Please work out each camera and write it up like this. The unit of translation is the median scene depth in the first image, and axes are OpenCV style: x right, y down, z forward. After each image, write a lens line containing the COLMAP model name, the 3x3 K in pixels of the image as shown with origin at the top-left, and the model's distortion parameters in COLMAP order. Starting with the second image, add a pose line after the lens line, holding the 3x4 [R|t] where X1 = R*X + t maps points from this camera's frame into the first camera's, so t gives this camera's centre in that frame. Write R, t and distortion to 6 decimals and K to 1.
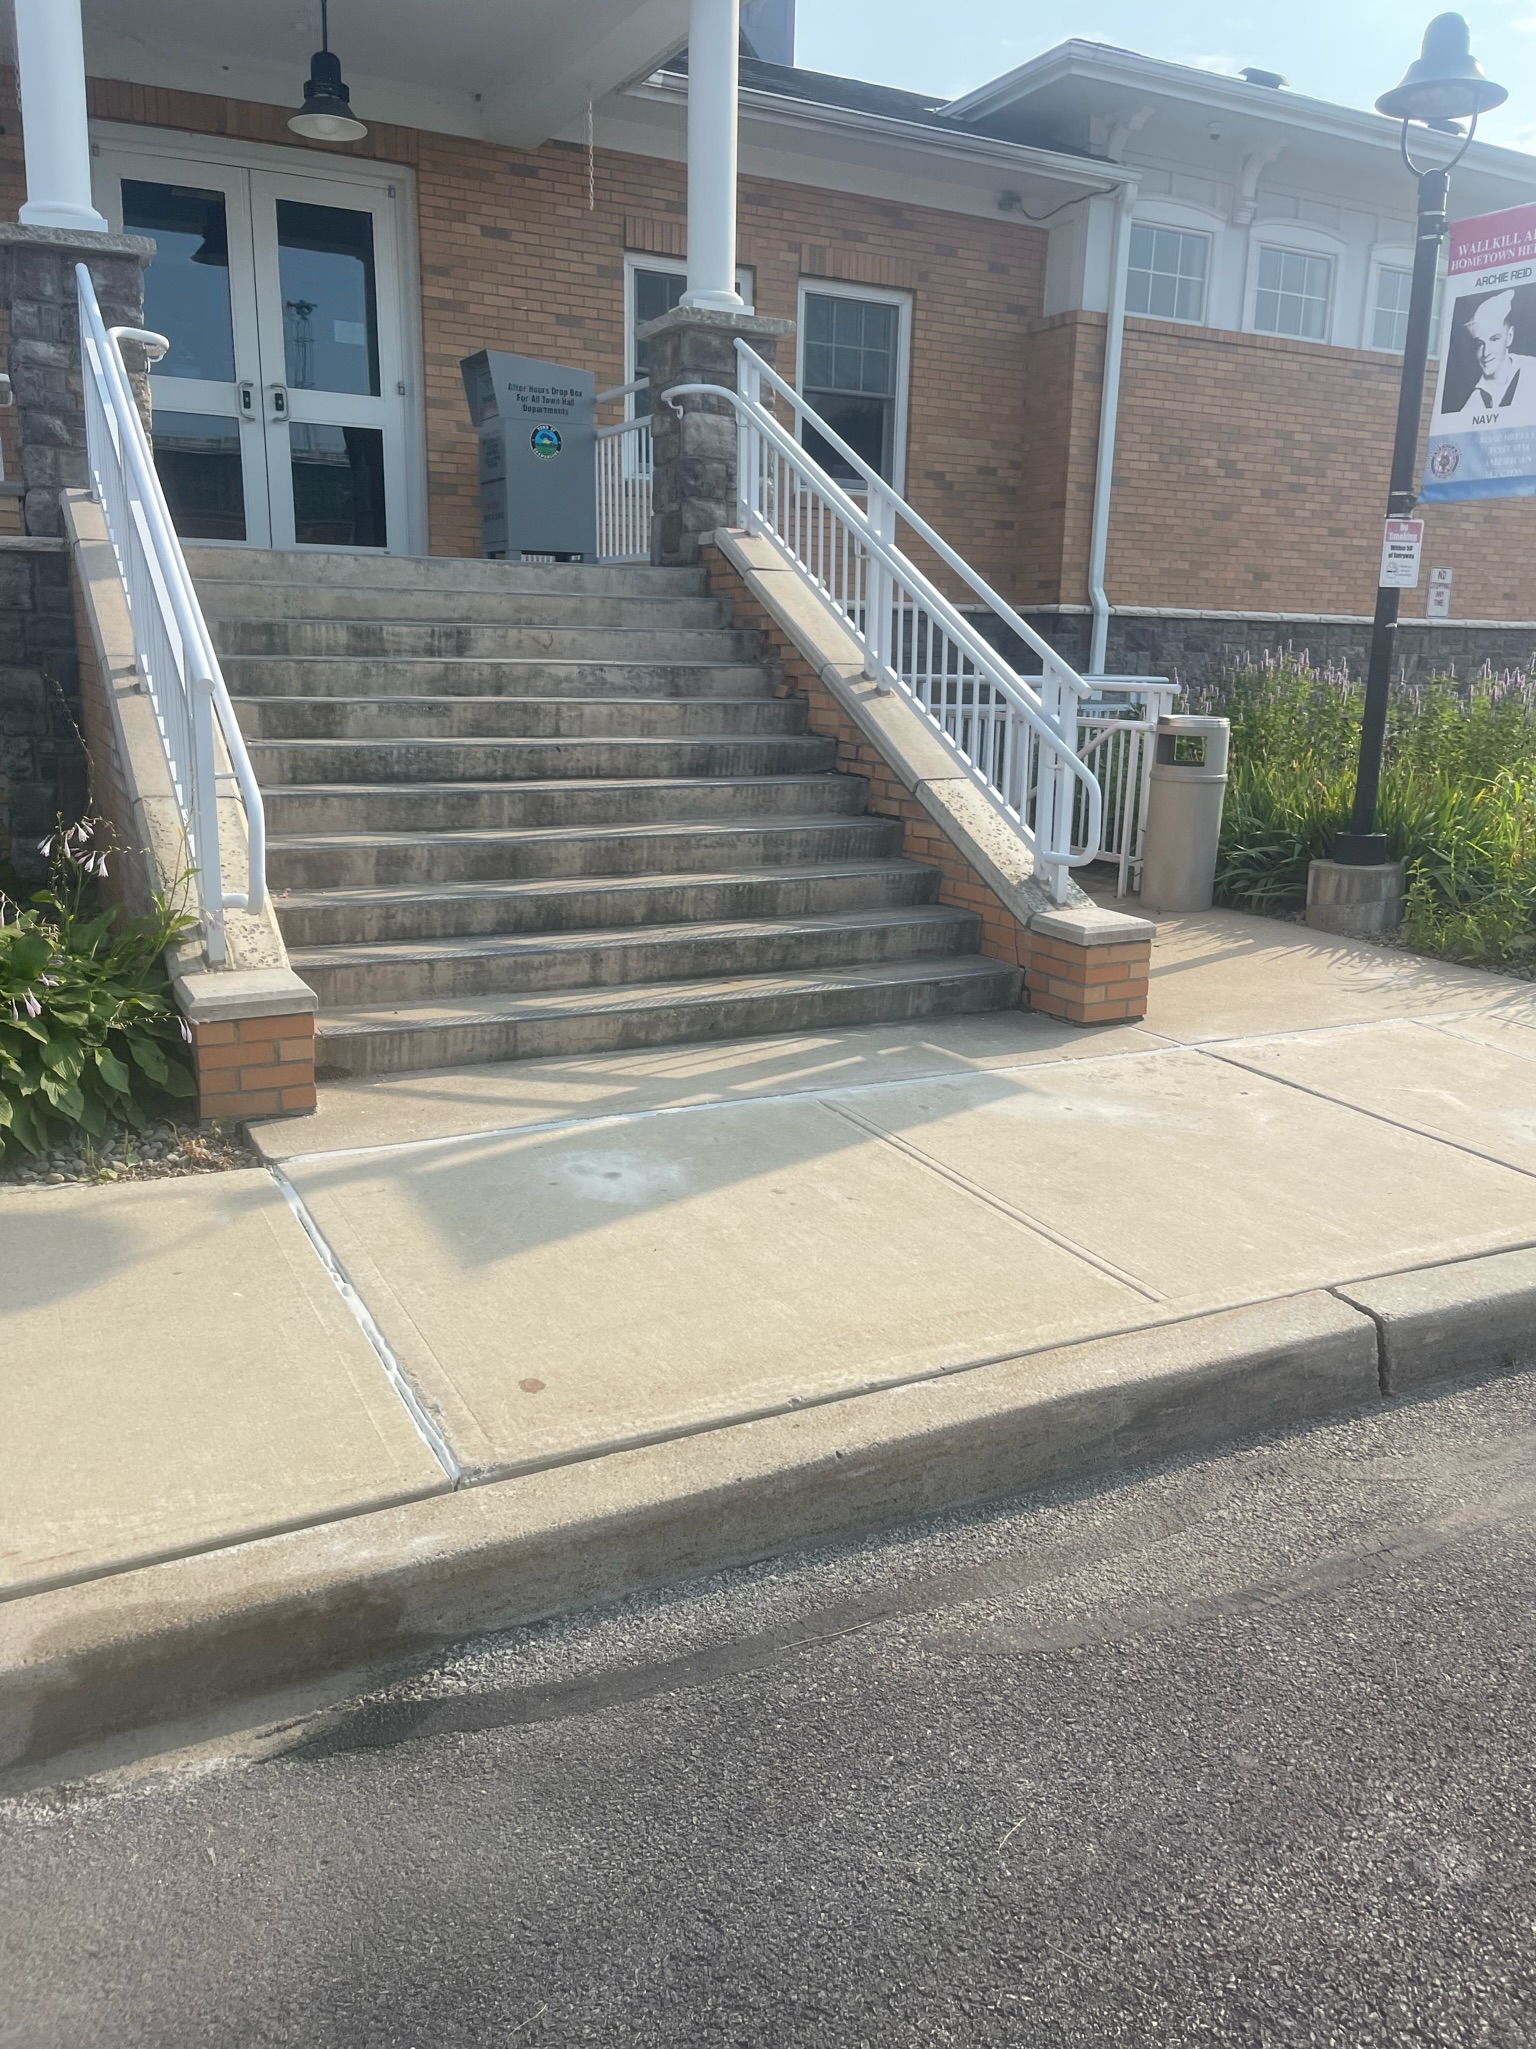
lens RADIAL K [[1541.9, 0, 774.3], [0, 1541.9, 1030.1], [0, 0, 1]] dist [0.084502, -0.118943]
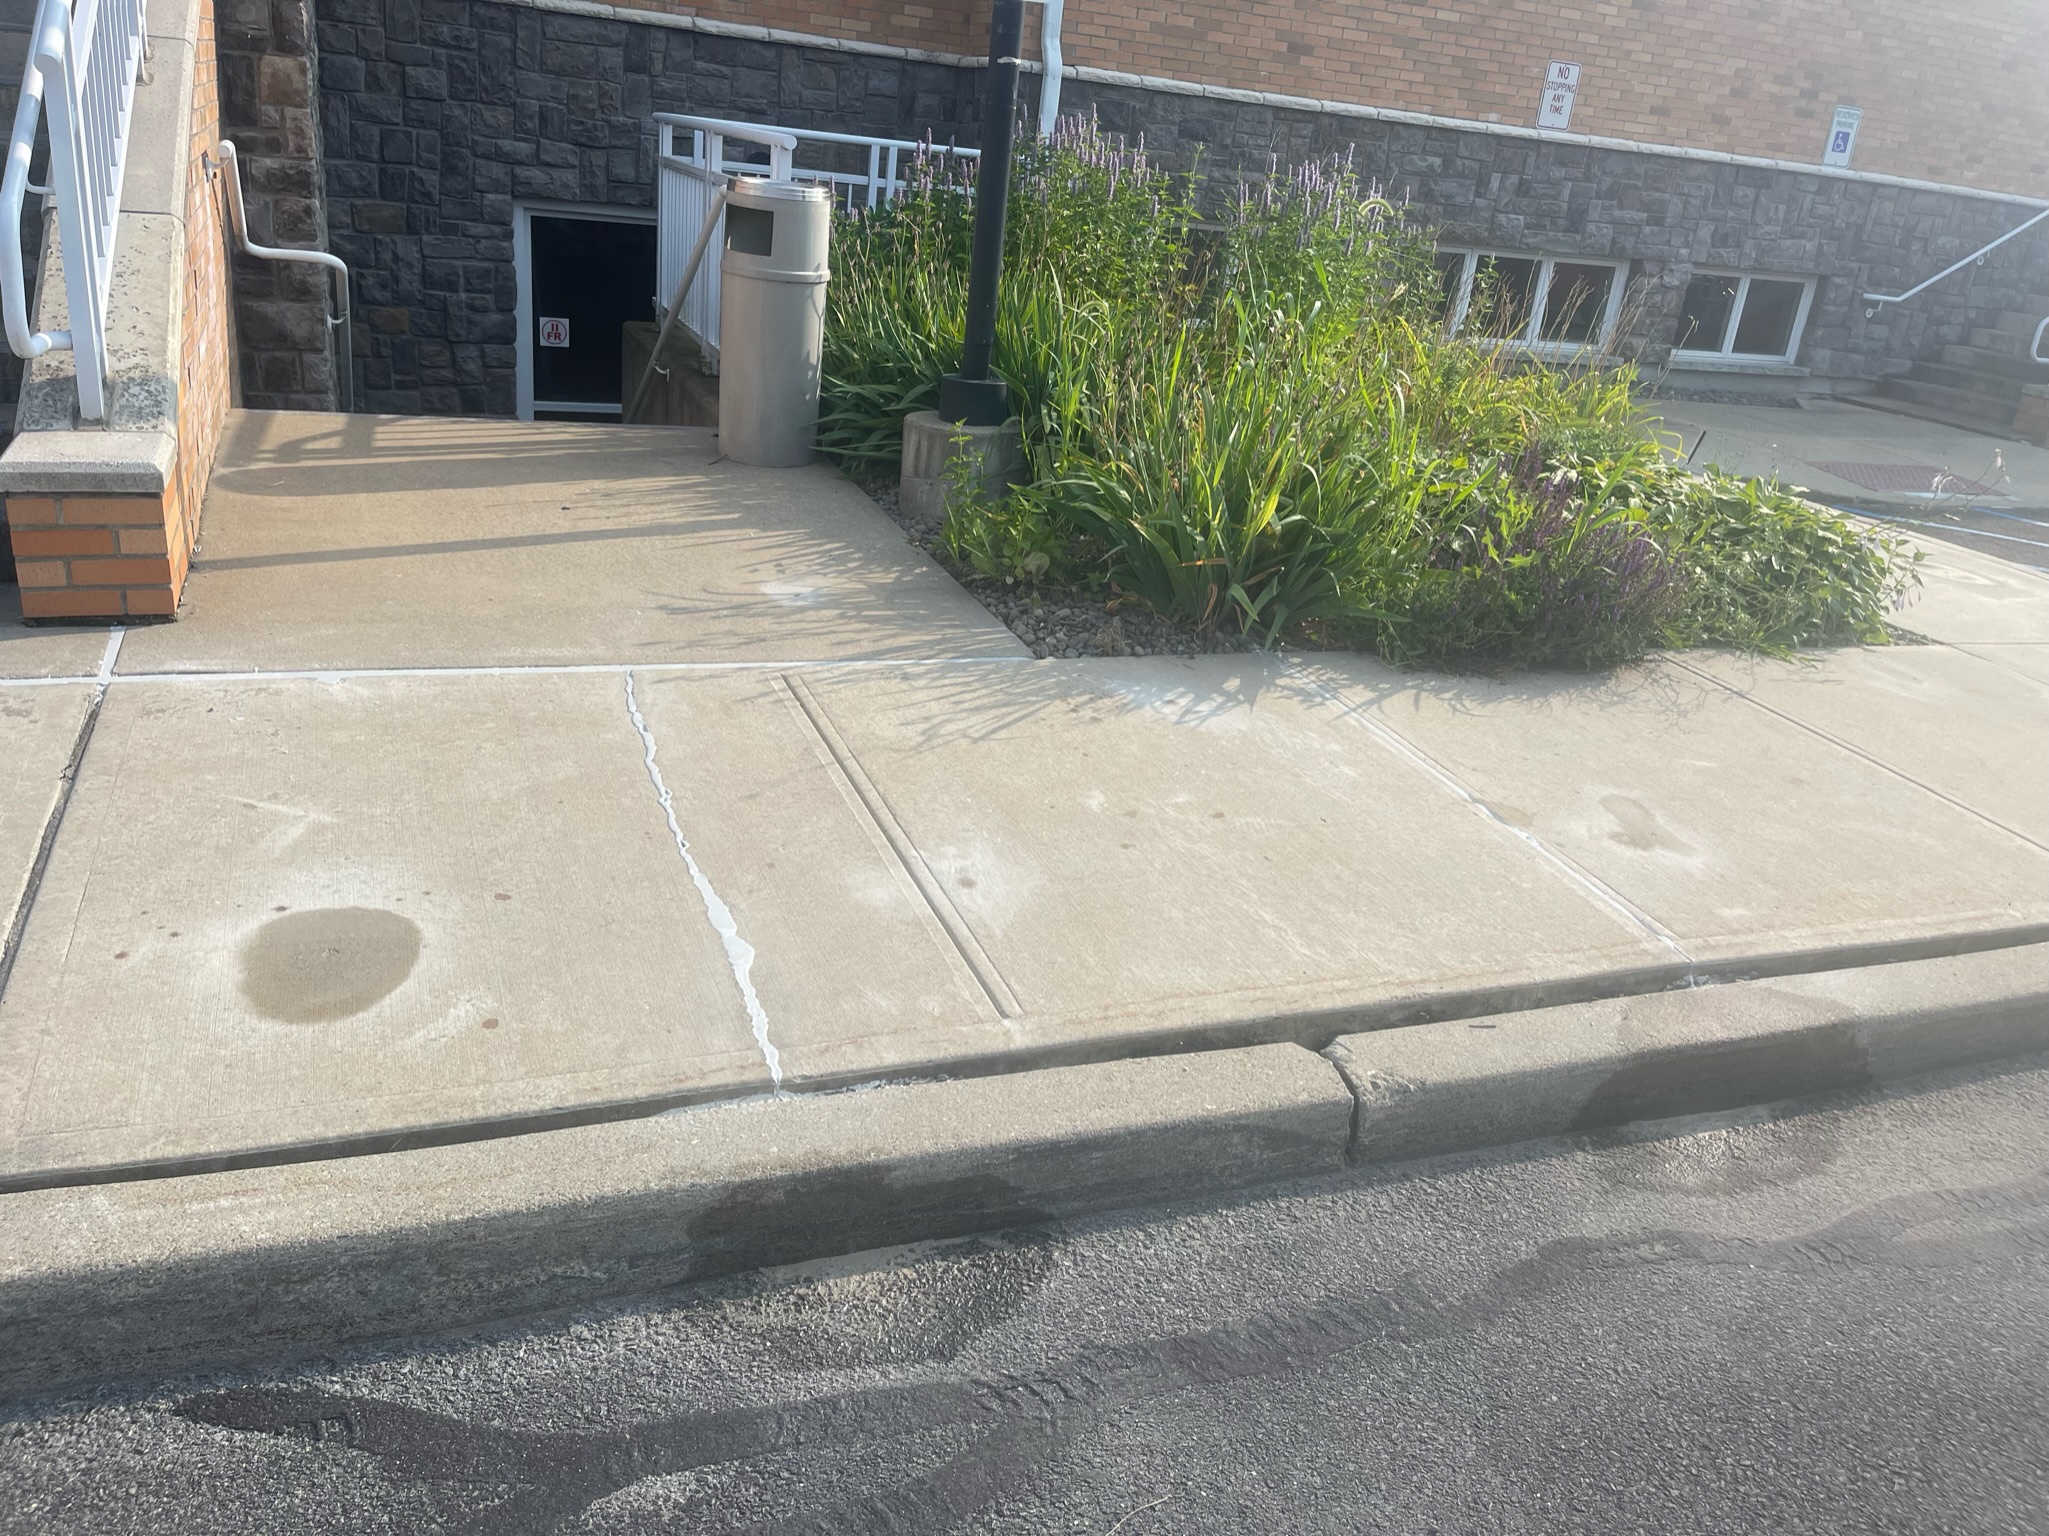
lens RADIAL K [[1541.9, 0, 1024.5], [0, 1541.9, 768.0], [0, 0, 1]] dist [0.084502, -0.118943]
pose [[0.991908, 0.111246, -0.061174, 0.276821], [-0.102090, 0.985359, 0.136548, -0.030953], [0.075469, -0.129197, 0.988743, 0.180499]]
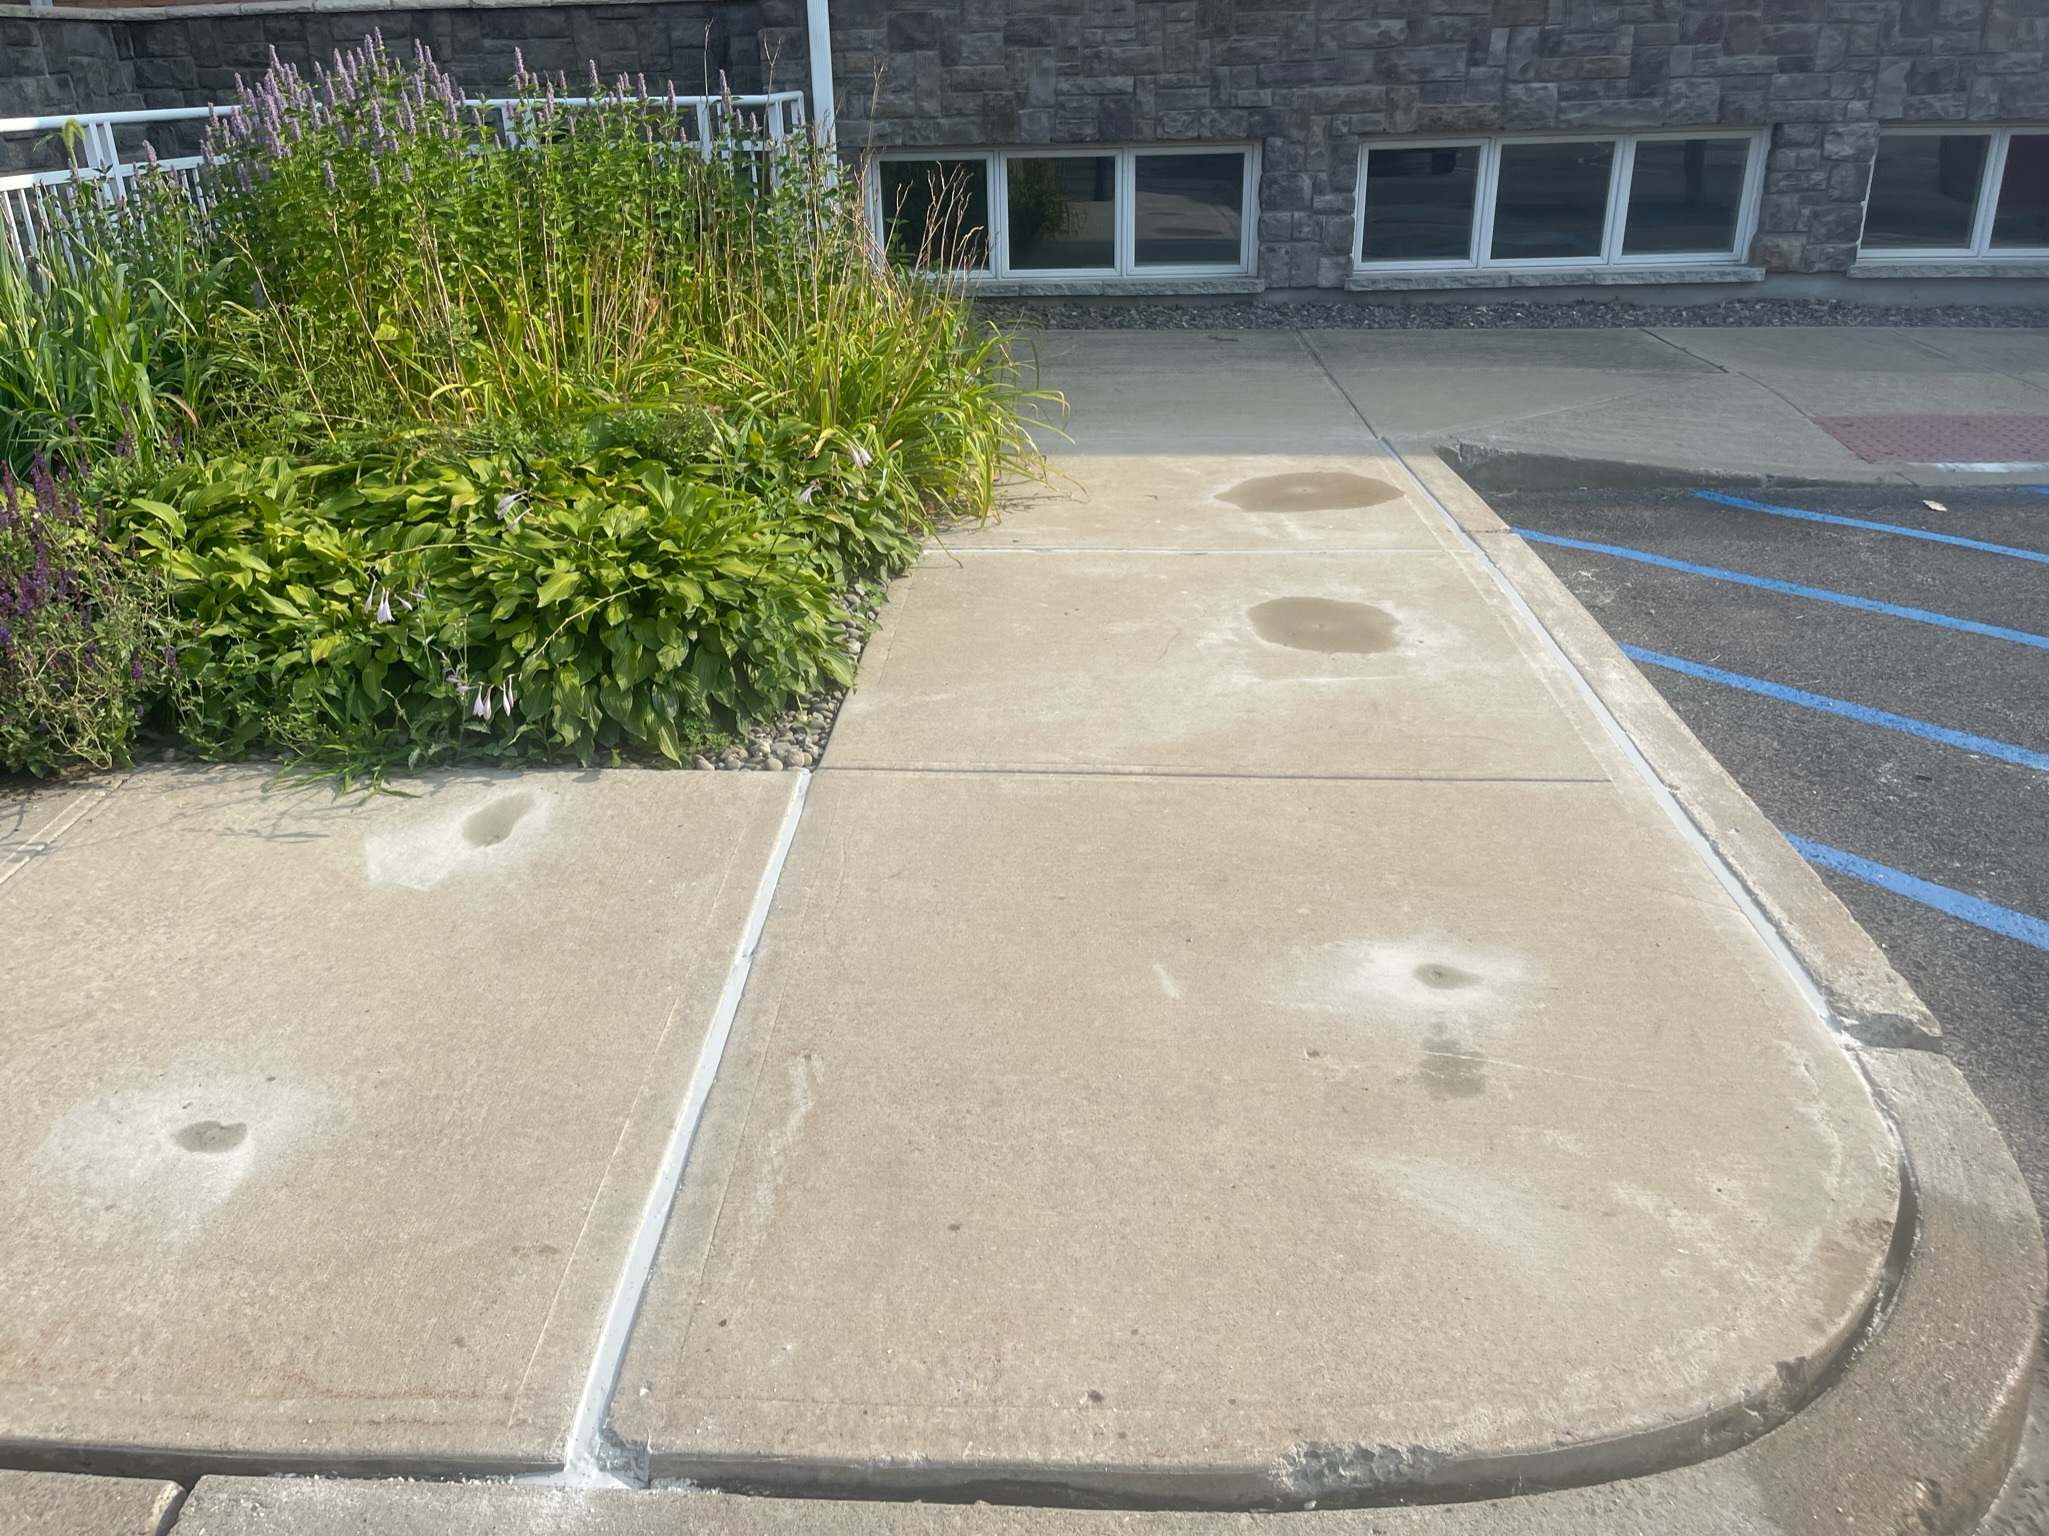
lens RADIAL K [[1550.1, 0, 1024.5], [0, 1550.1, 768.0], [0, 0, 1]] dist [0.160430, -0.229133]
pose [[0.869365, 0.153091, -0.469859, 0.633417], [-0.075177, 0.980709, 0.180440, -0.076513], [0.488419, -0.121545, 0.864103, 0.427537]]
